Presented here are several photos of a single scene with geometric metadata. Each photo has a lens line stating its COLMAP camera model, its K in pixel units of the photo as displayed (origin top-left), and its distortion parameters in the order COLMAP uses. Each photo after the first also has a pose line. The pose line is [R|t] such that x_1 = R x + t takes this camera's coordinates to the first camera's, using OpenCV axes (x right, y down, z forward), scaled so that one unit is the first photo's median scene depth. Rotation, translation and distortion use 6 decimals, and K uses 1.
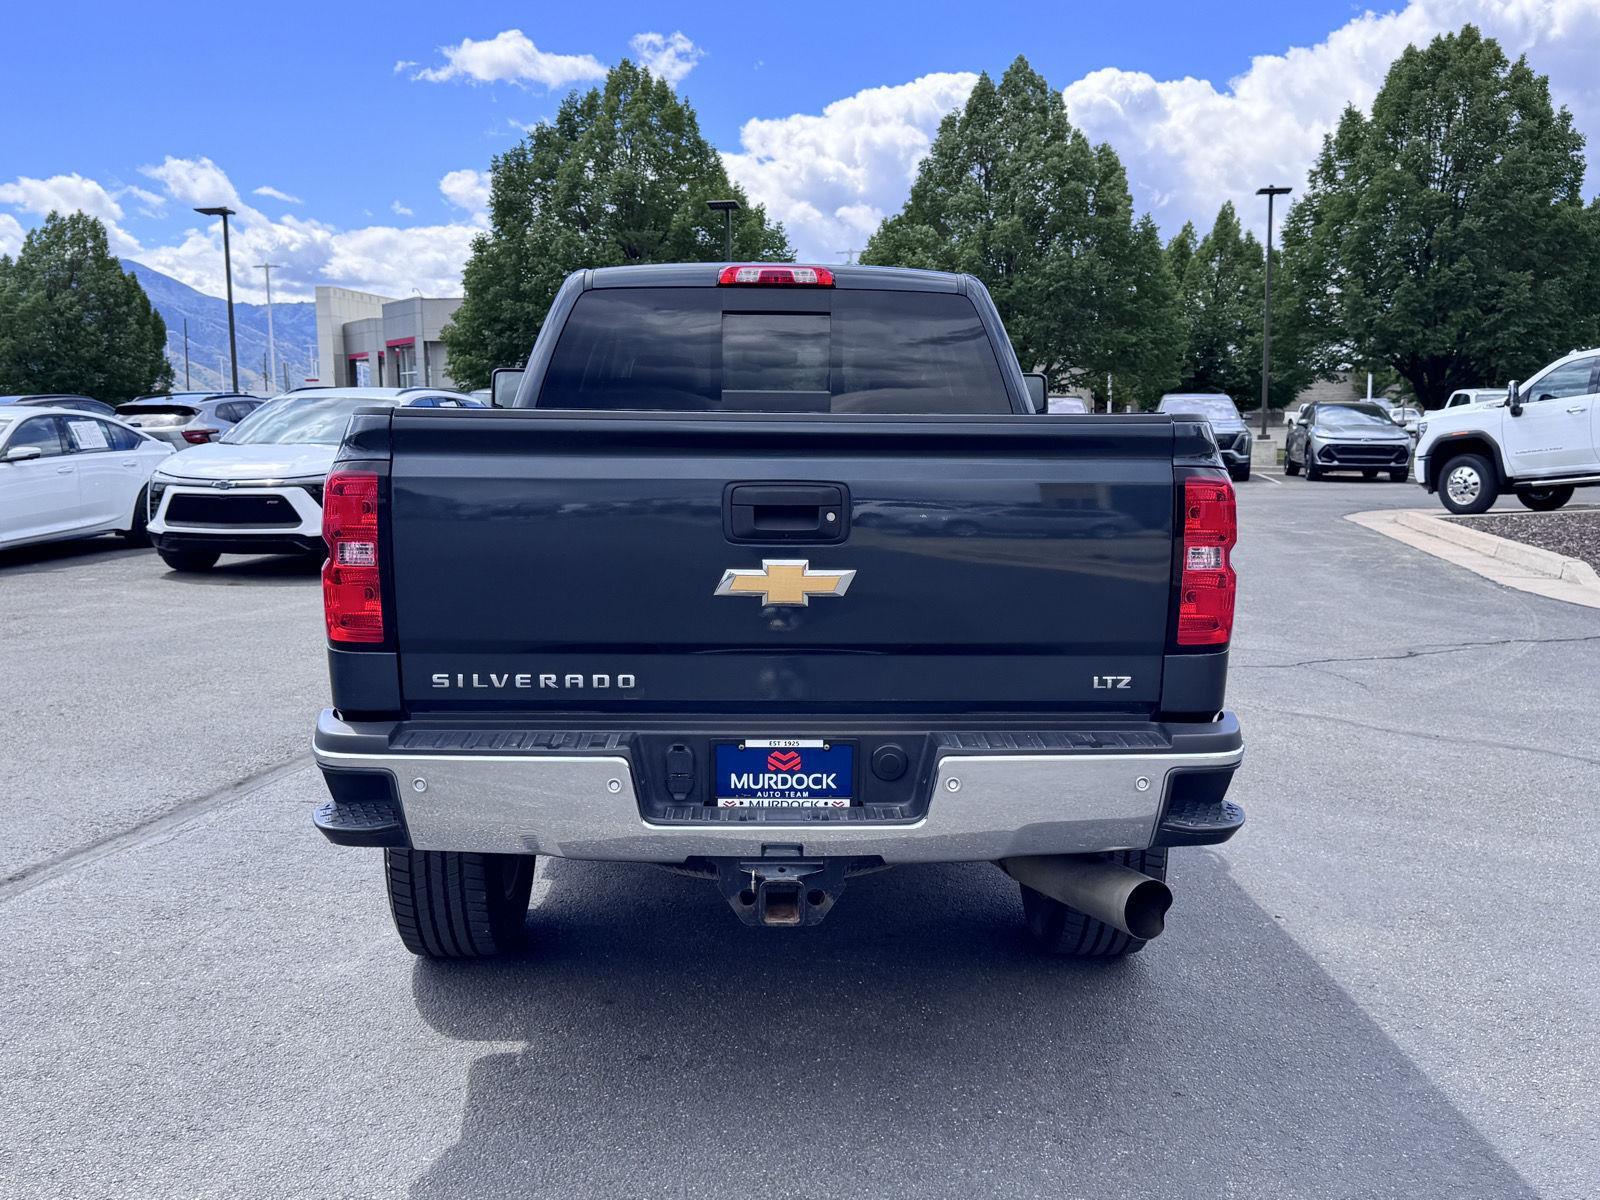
lens RADIAL K [[1524.0, 0, 807.8], [0, 1524.0, 602.7], [0, 0, 1]] dist [0.128393, -0.239259]
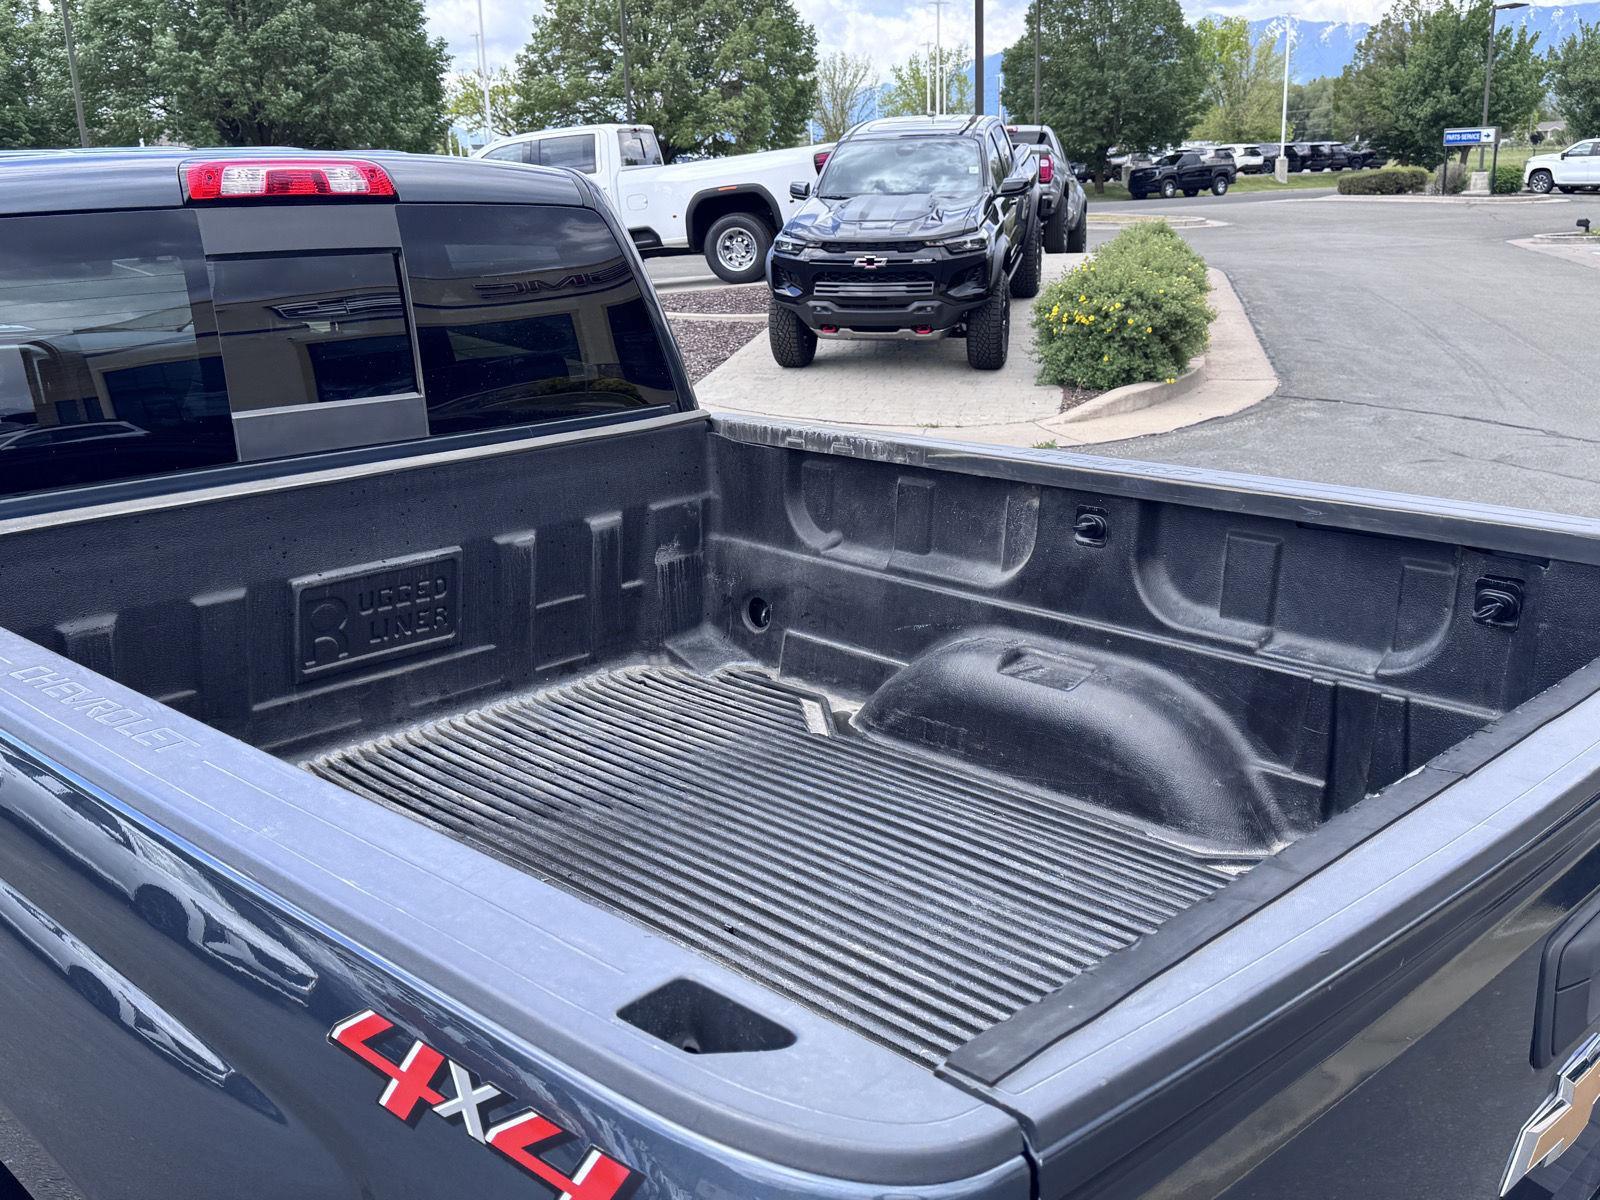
lens RADIAL K [[1558.7, 0, 837.3], [0, 1558.7, 577.9], [0, 0, 1]] dist [0.025811, 0.009142]
pose [[0.709842, -0.193545, 0.677248, -0.445234], [0.098711, 0.979353, 0.176420, -0.258091], [-0.697410, -0.058378, 0.714291, 0.804081]]
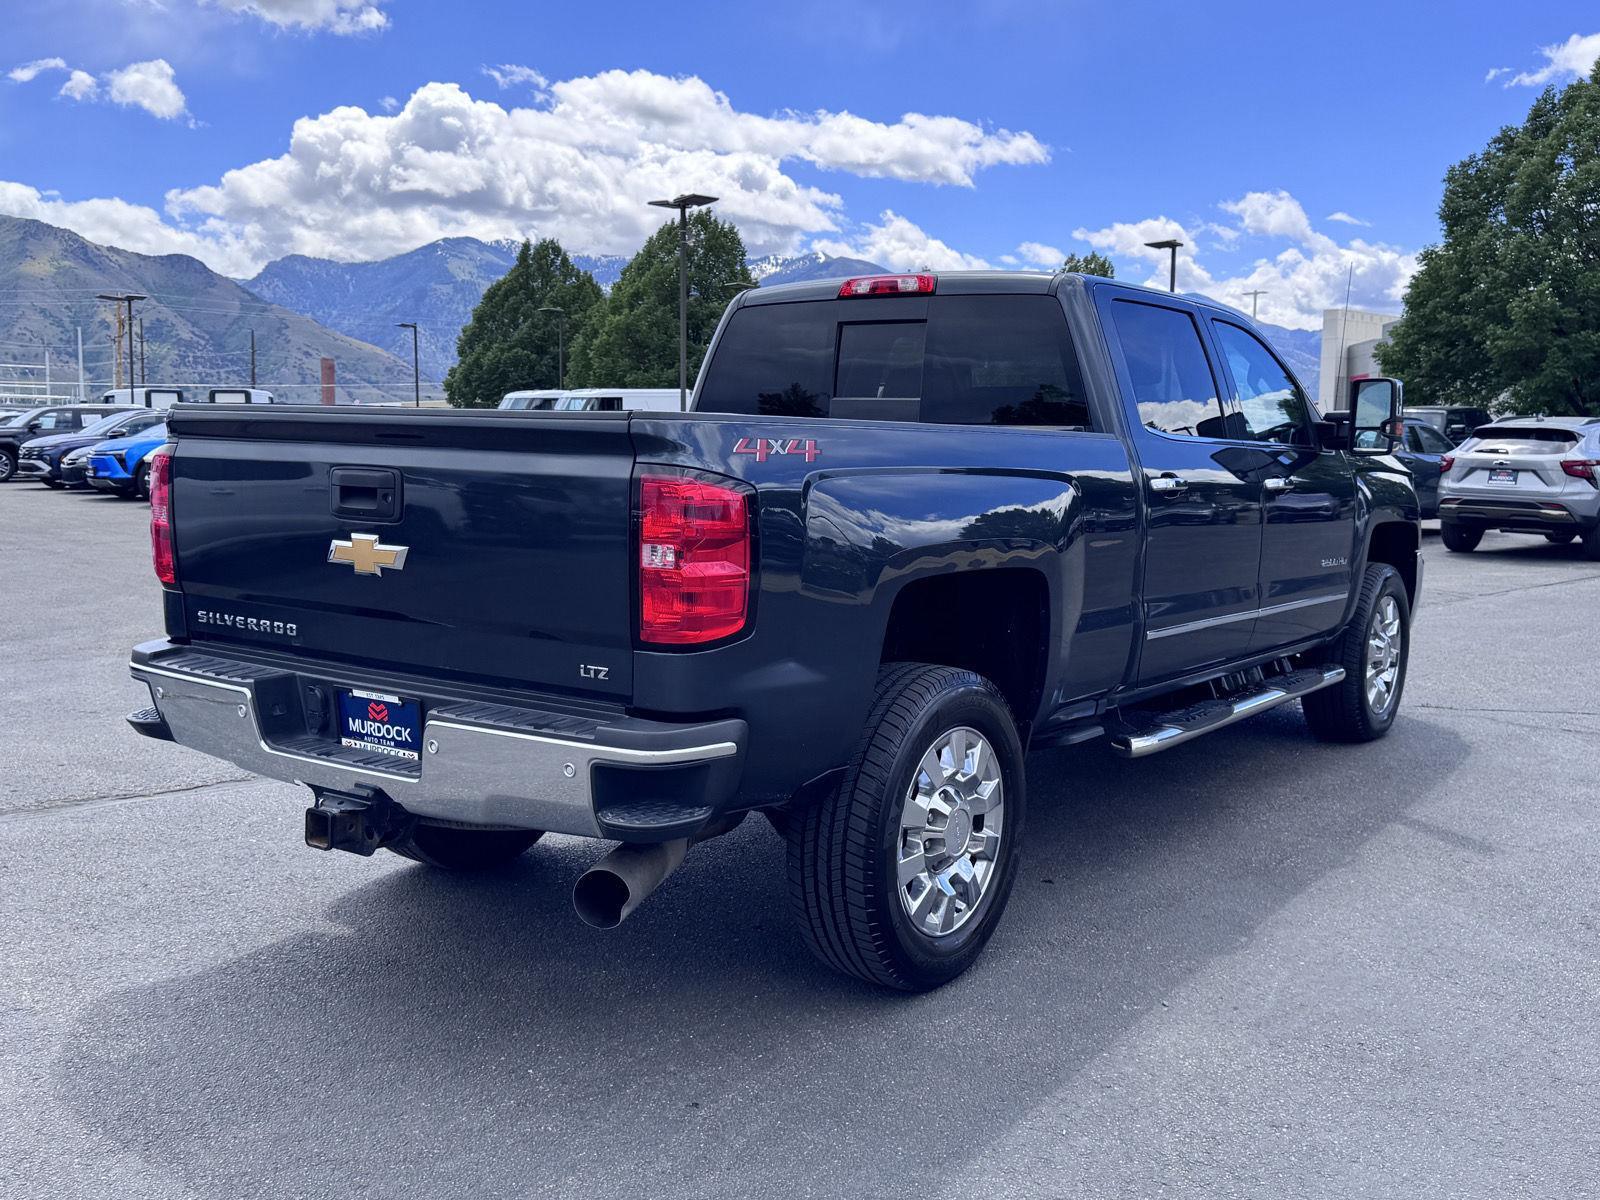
lens RADIAL K [[1541.4, 0, 800.4], [0, 1541.4, 543.6], [0, 0, 1]] dist [0.043112, -0.005274]
pose [[0.794717, 0.051654, -0.604779, 0.925360], [-0.083595, 0.996192, -0.024765, -0.019222], [0.601197, 0.070237, 0.796008, 0.258959]]
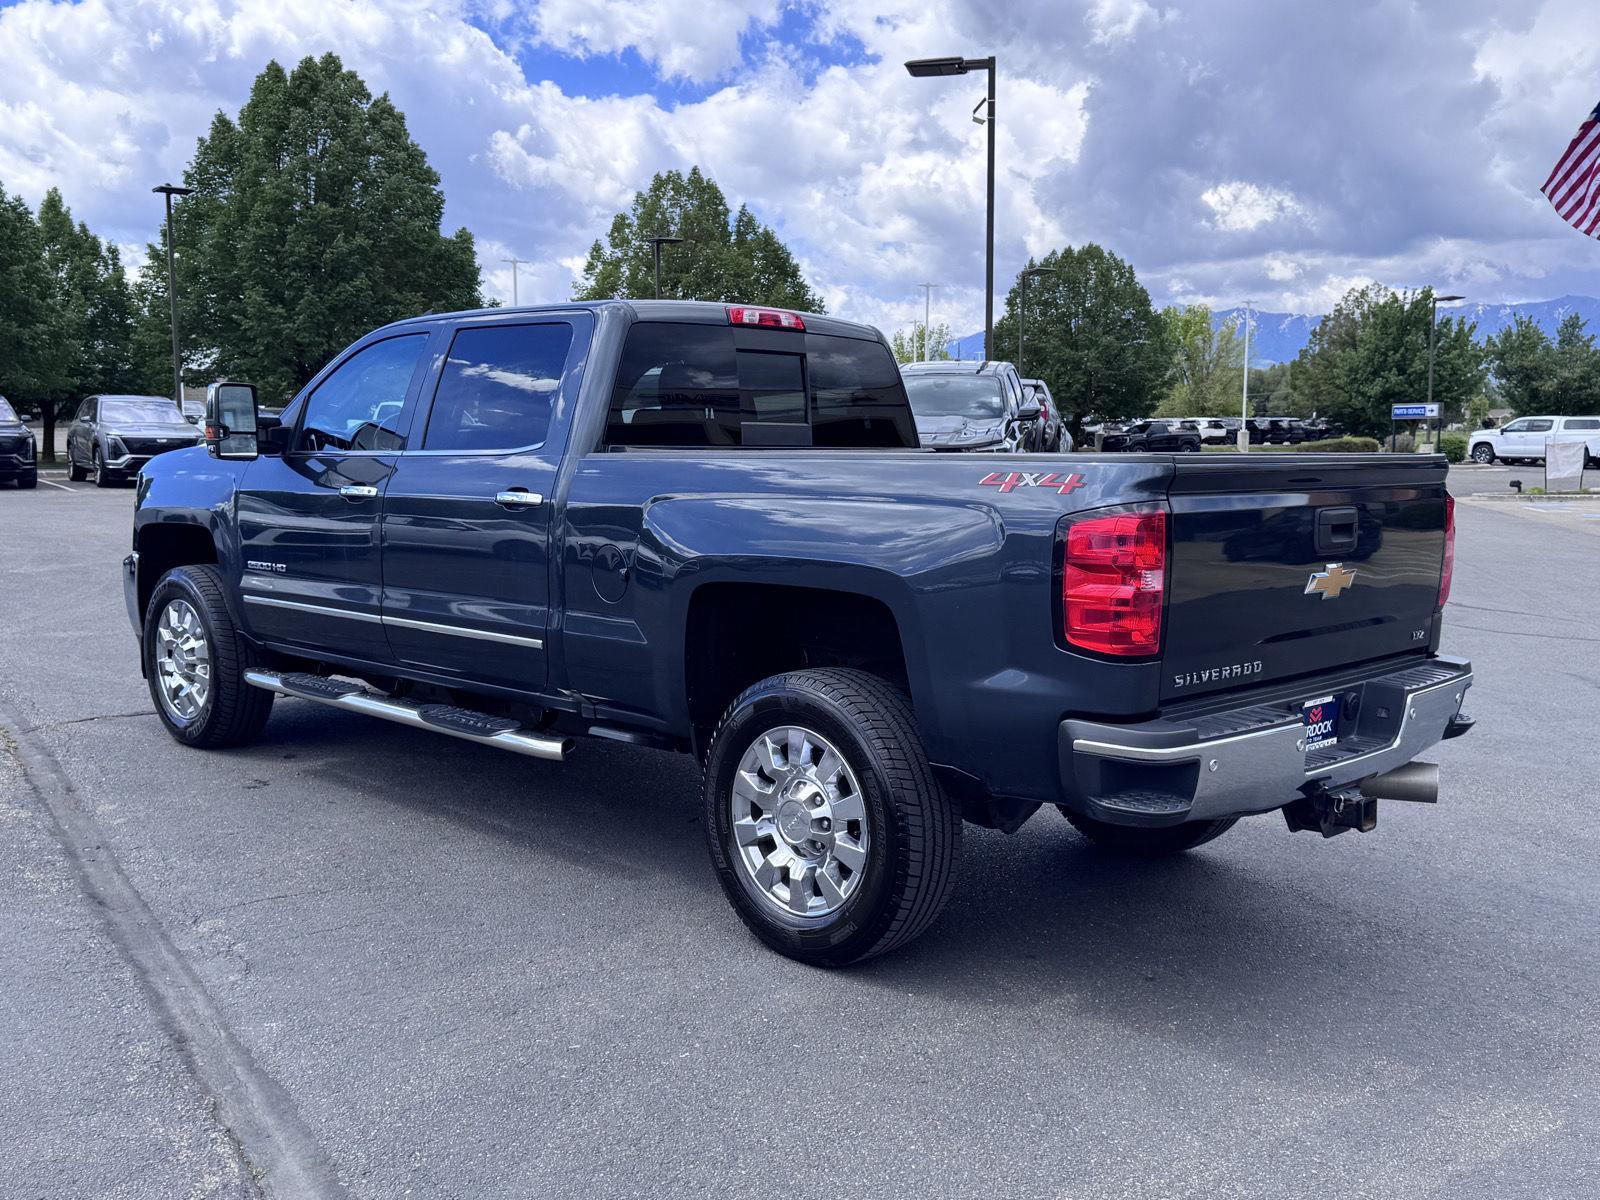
lens RADIAL K [[1524.0, 0, 807.8], [0, 1524.0, 602.7], [0, 0, 1]] dist [0.128393, -0.239259]
pose [[0.714874, -0.074004, 0.695326, -1.265315], [0.074931, 0.996766, 0.029048, -0.067040], [-0.695227, 0.031336, 0.718107, 0.332460]]
